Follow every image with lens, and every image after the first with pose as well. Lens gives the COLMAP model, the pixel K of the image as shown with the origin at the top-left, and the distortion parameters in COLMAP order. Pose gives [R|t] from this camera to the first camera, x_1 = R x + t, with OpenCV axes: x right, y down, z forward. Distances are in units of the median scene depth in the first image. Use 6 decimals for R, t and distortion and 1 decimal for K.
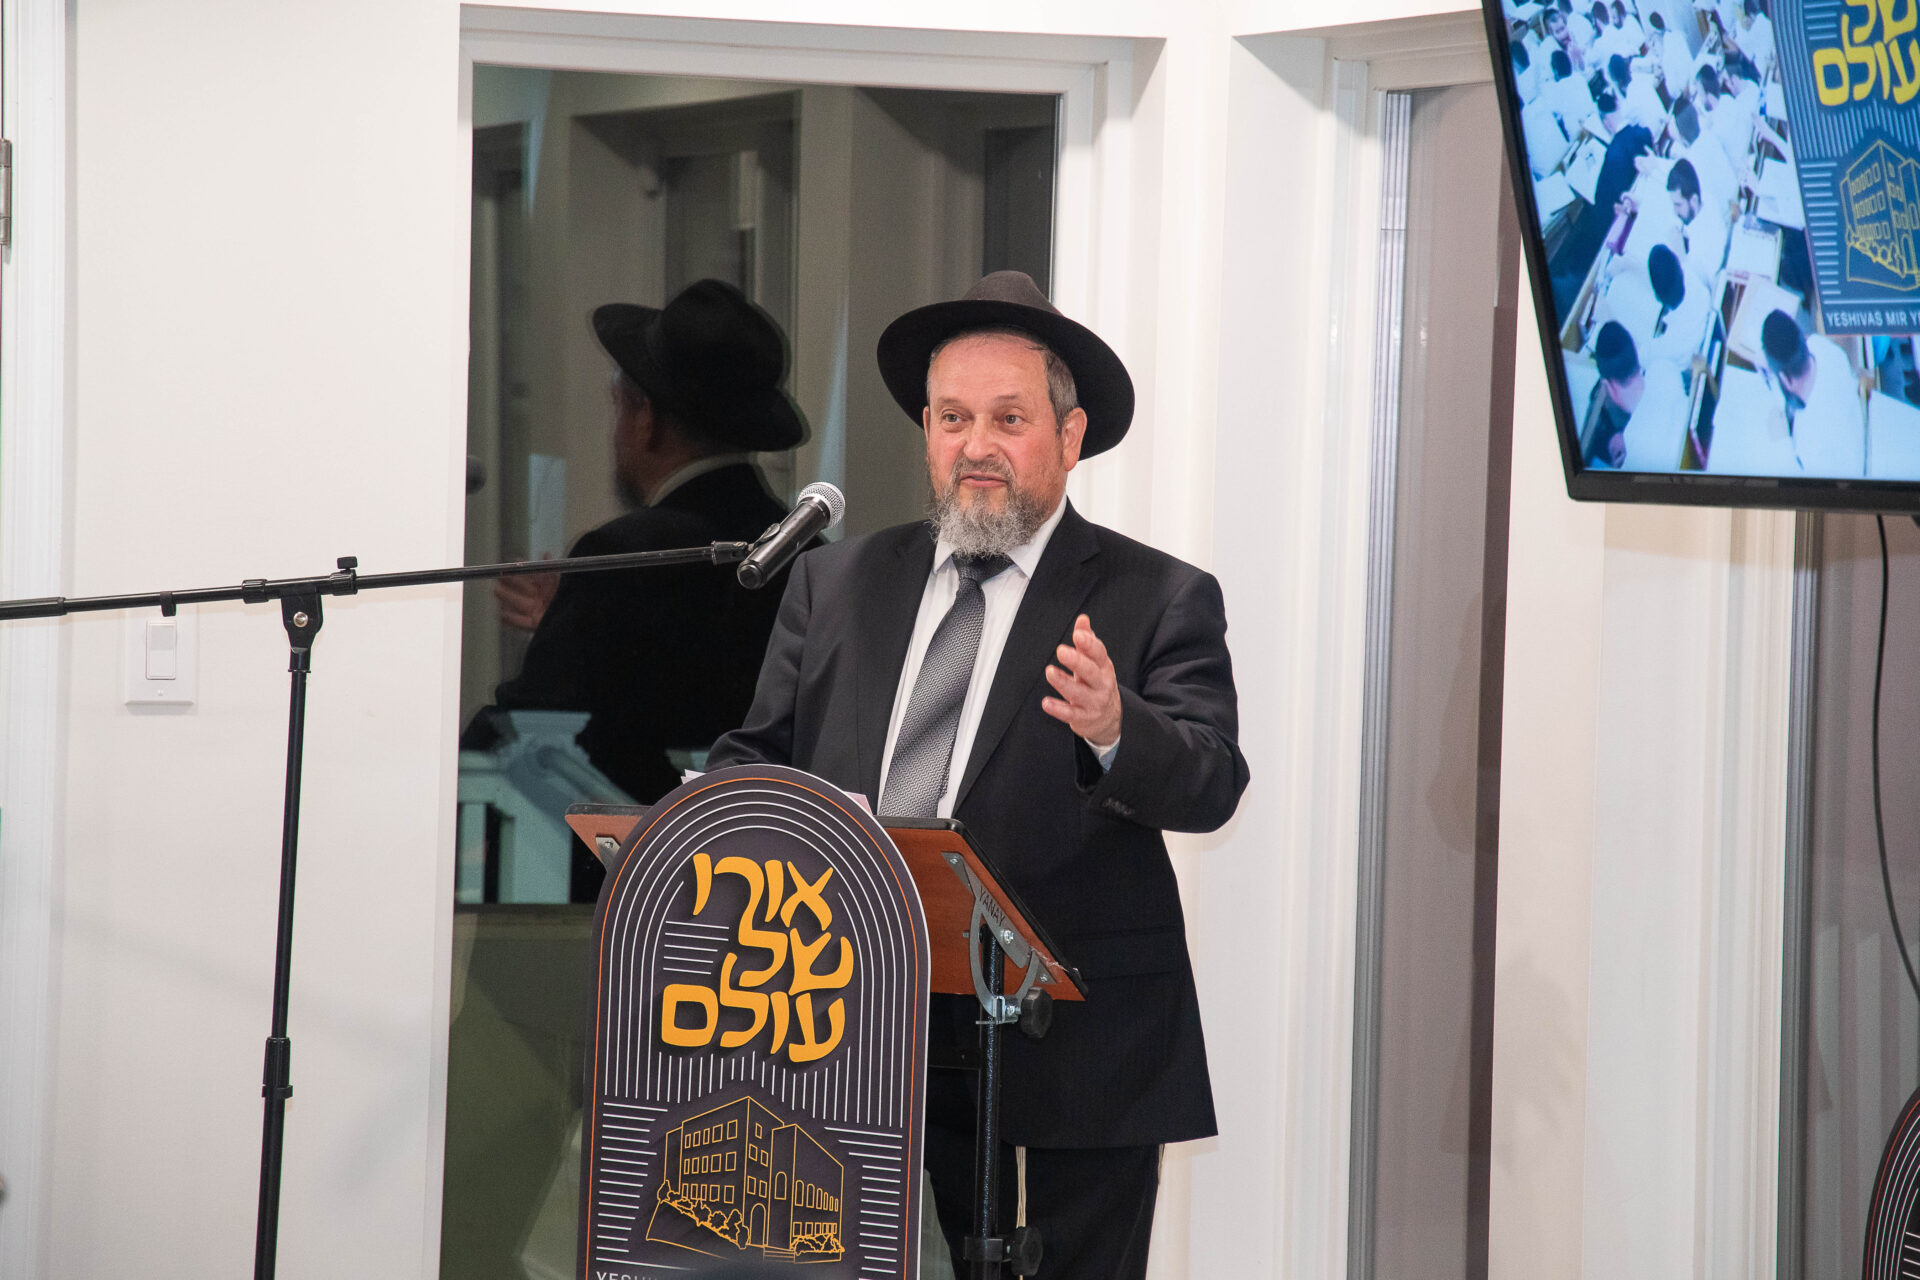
lens RADIAL K [[6387.2, 0, 945.5], [0, 6387.2, 706.4], [0, 0, 1]] dist [0.078166, 0.000000]
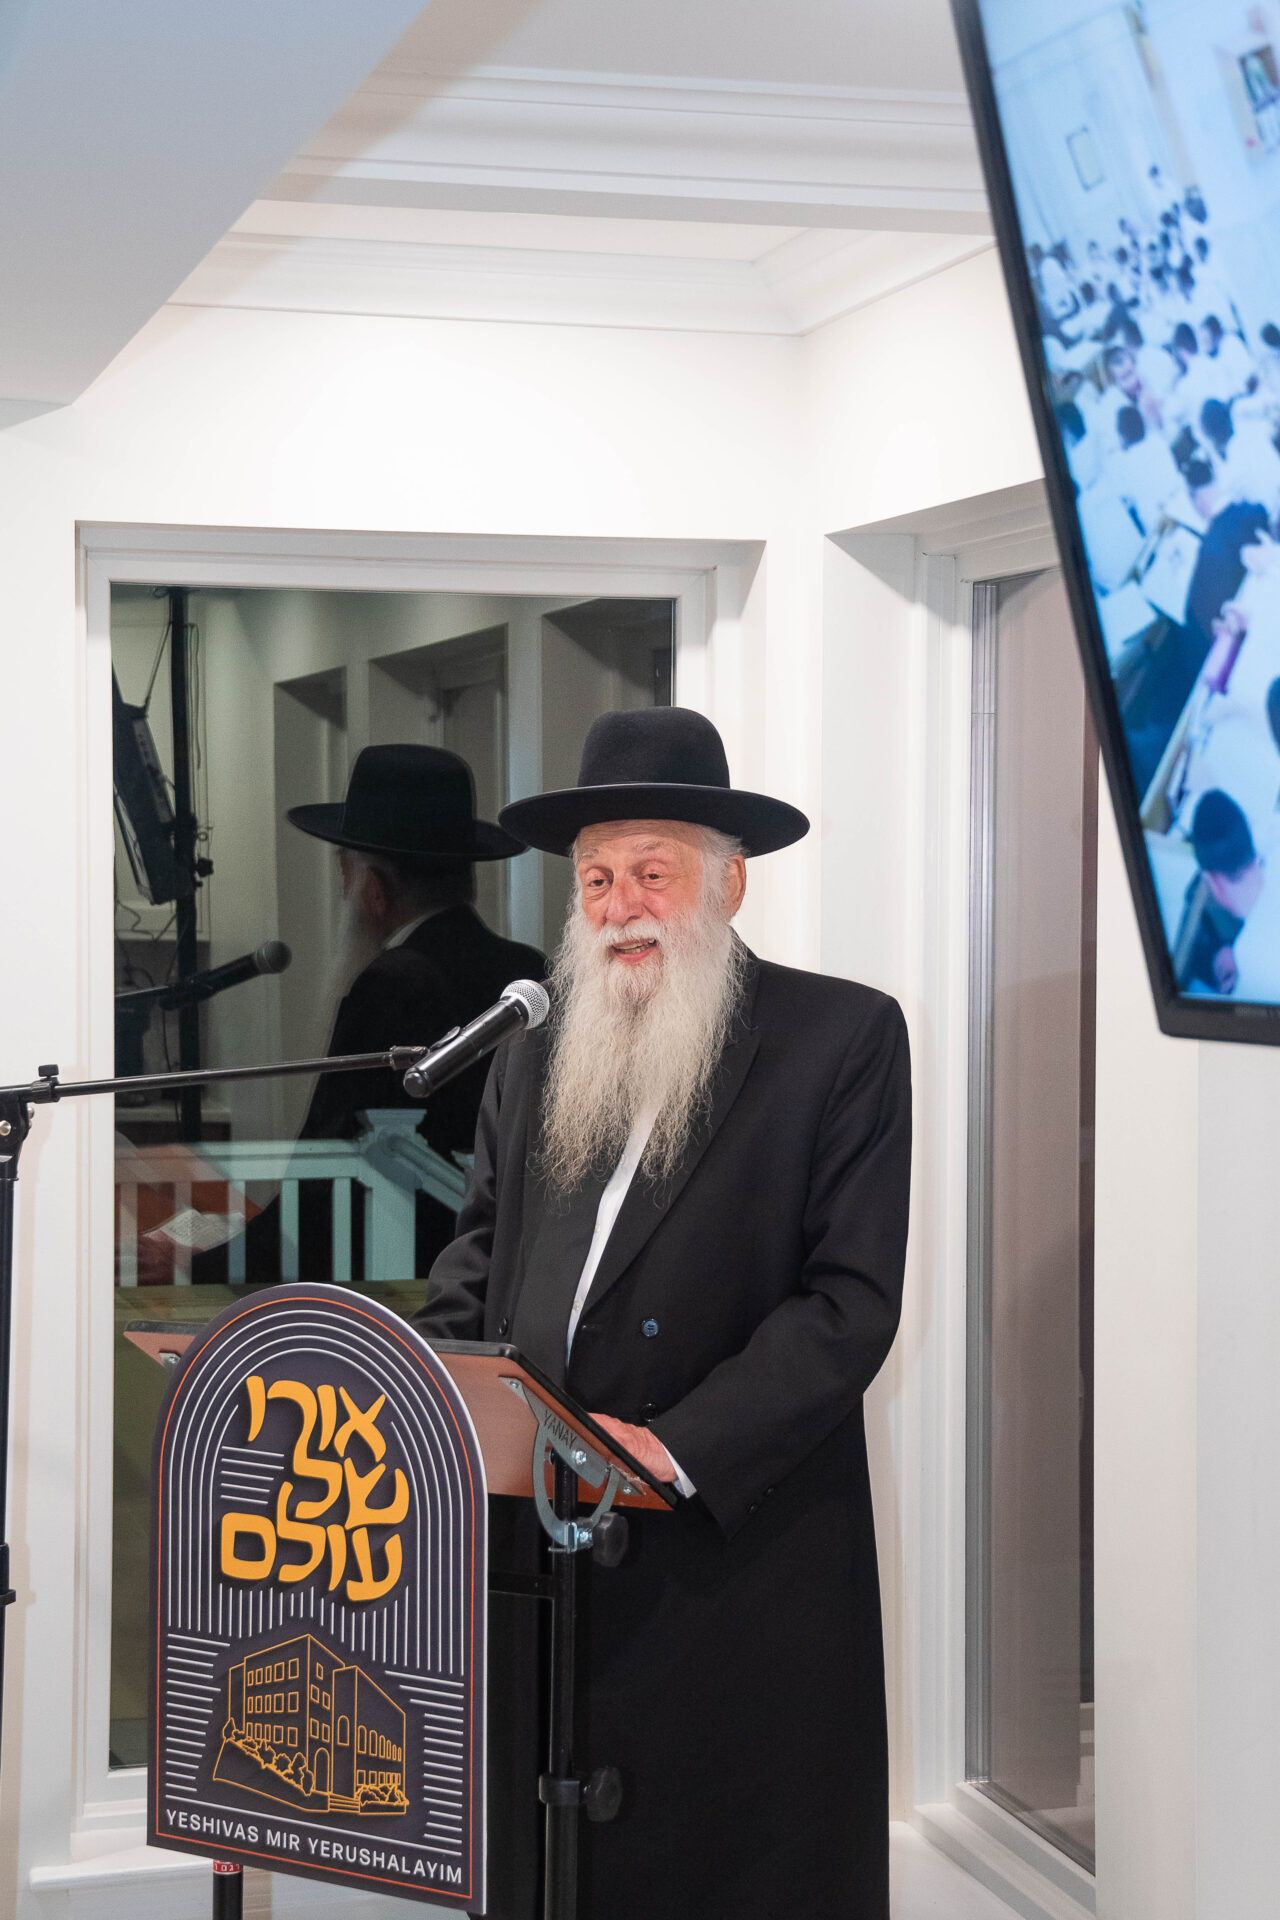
lens RADIAL K [[4488.6, 0, 612.8], [0, 4488.6, 901.1], [0, 0, 1]] dist [0.019009, 0.000000]
pose [[0.999424, -0.024662, -0.023324, 0.032966], [0.023698, 0.998889, -0.040742, -0.019701], [0.024302, 0.040165, 0.998897, 0.337685]]
